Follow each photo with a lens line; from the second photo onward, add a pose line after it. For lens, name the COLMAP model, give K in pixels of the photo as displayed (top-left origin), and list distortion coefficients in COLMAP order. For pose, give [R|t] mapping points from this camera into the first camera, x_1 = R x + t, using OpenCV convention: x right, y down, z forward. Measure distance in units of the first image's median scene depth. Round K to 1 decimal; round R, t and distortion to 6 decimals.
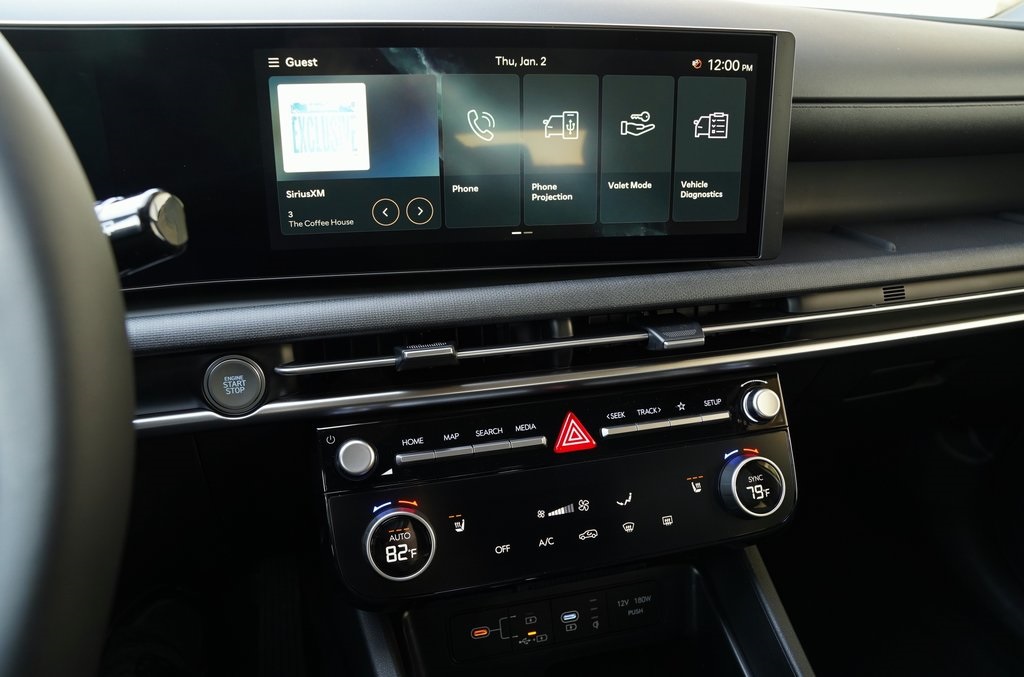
lens RADIAL K [[703.1, 0, 512.0], [0, 703.1, 338.5], [0, 0, 1]] dist [-0.127351, 0.082314]
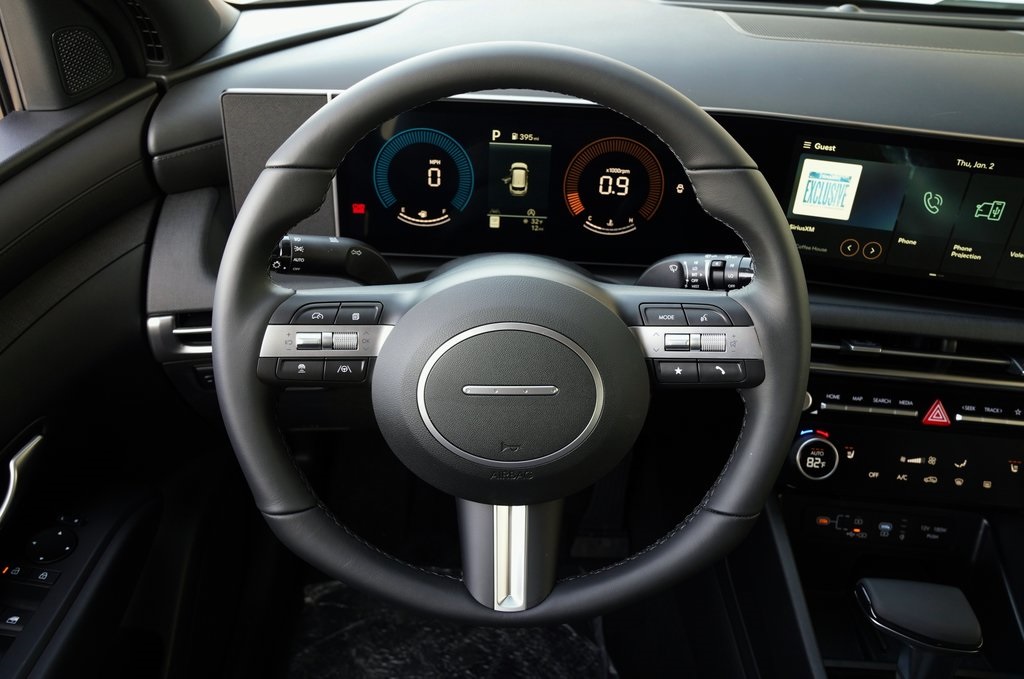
lens RADIAL K [[748.5, 0, 512.0], [0, 748.5, 339.5], [0, 0, 1]] dist [-0.128453, 0.111643]
pose [[0.940494, 0.217553, -0.261040, -0.403937], [-0.166507, 0.964691, 0.204078, -0.186415], [0.296220, -0.148469, 0.943510, -0.727416]]
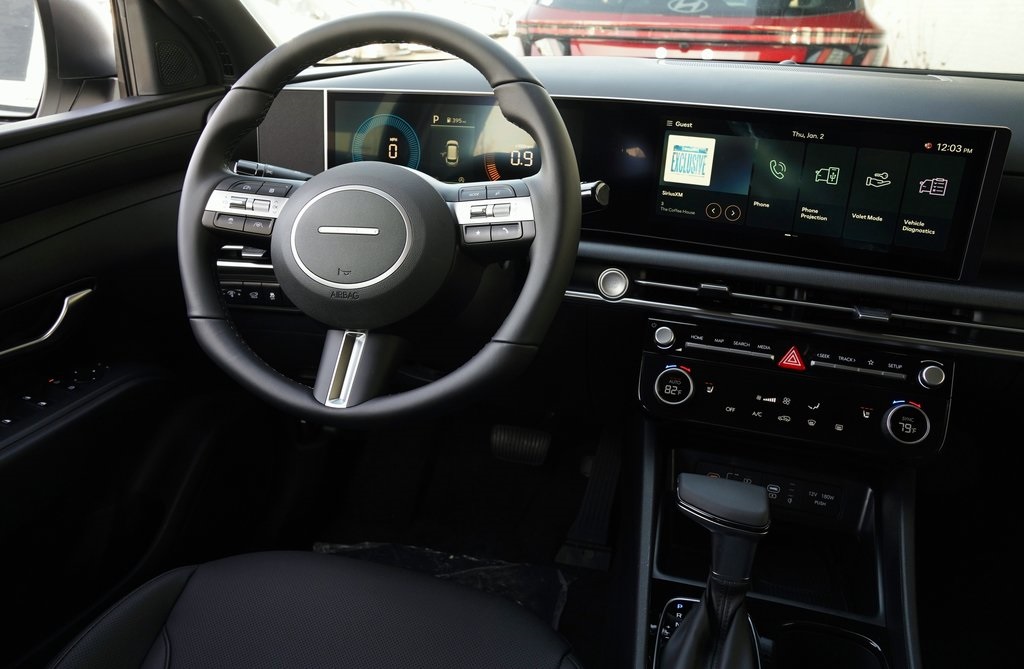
lens RADIAL K [[718.3, 0, 512.0], [0, 718.3, 334.5], [0, 0, 1]] dist [-0.132714, 0.095618]
pose [[0.830512, 0.222886, -0.510463, 0.377966], [-0.234059, 0.971259, 0.043277, 0.165155], [0.505437, 0.083537, 0.858810, -0.773281]]
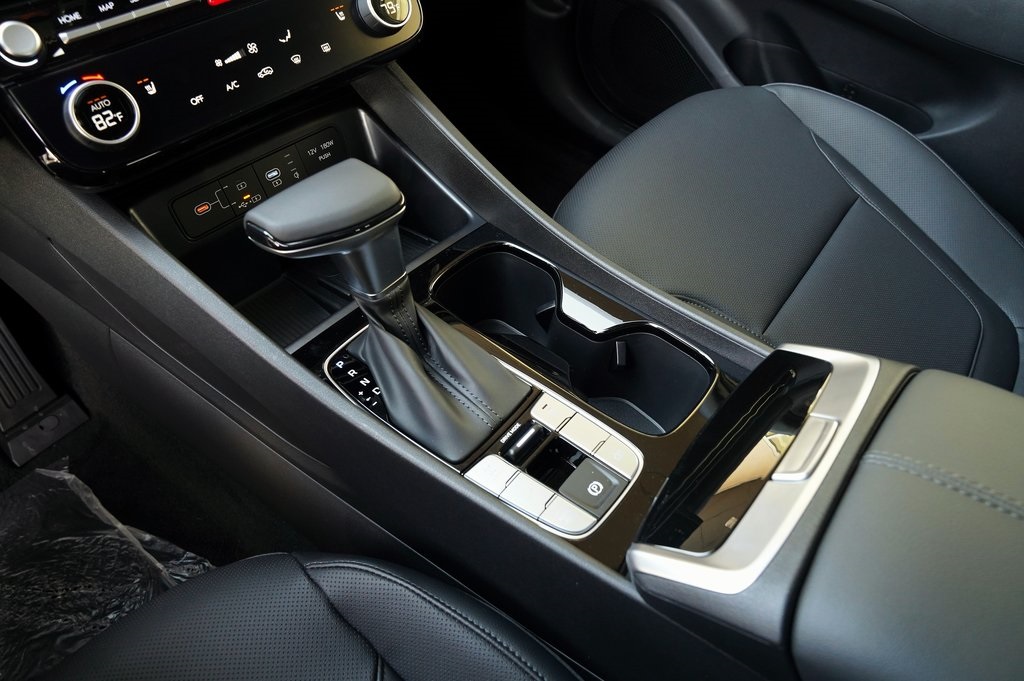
lens RADIAL K [[703.1, 0, 512.0], [0, 703.1, 340.5], [0, 0, 1]] dist [-0.127351, 0.082314]
pose [[0.839555, -0.391042, 0.377139, -0.146585], [0.192035, 0.862987, 0.467307, 0.212864], [-0.508203, -0.319906, 0.799619, -0.257050]]
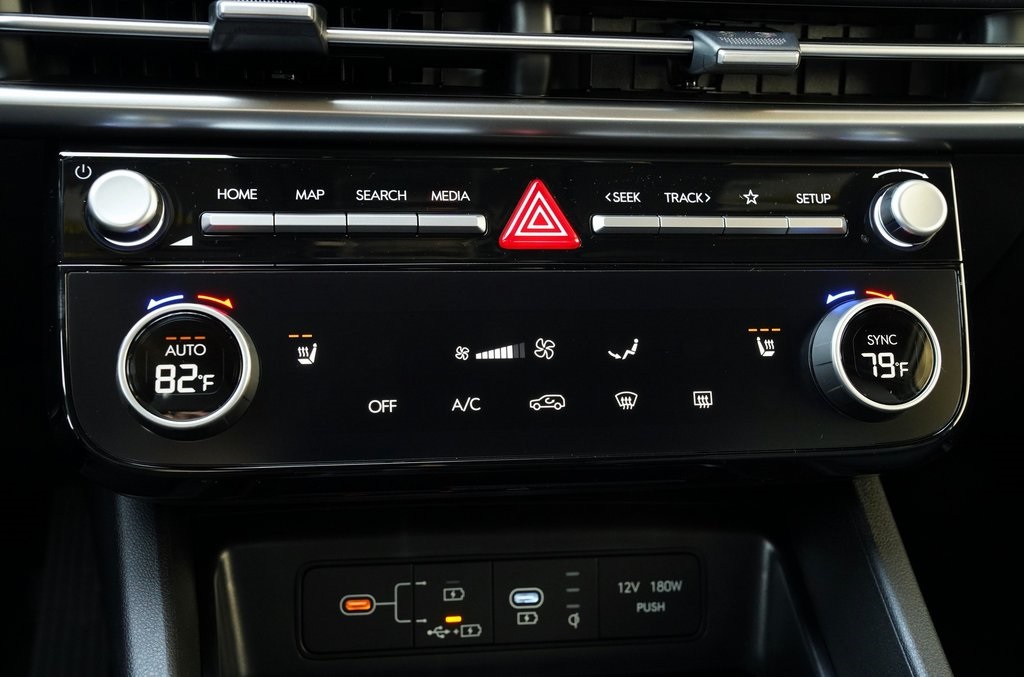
lens RADIAL K [[1142.0, 0, 512.0], [0, 1142.0, 338.5], [0, 0, 1]] dist [0.016435, 0.024056]
pose [[0.994265, 0.085517, -0.064218, 0.133097], [-0.084626, 0.996277, 0.016467, 0.217892], [0.065387, -0.010938, 0.997800, 0.117270]]
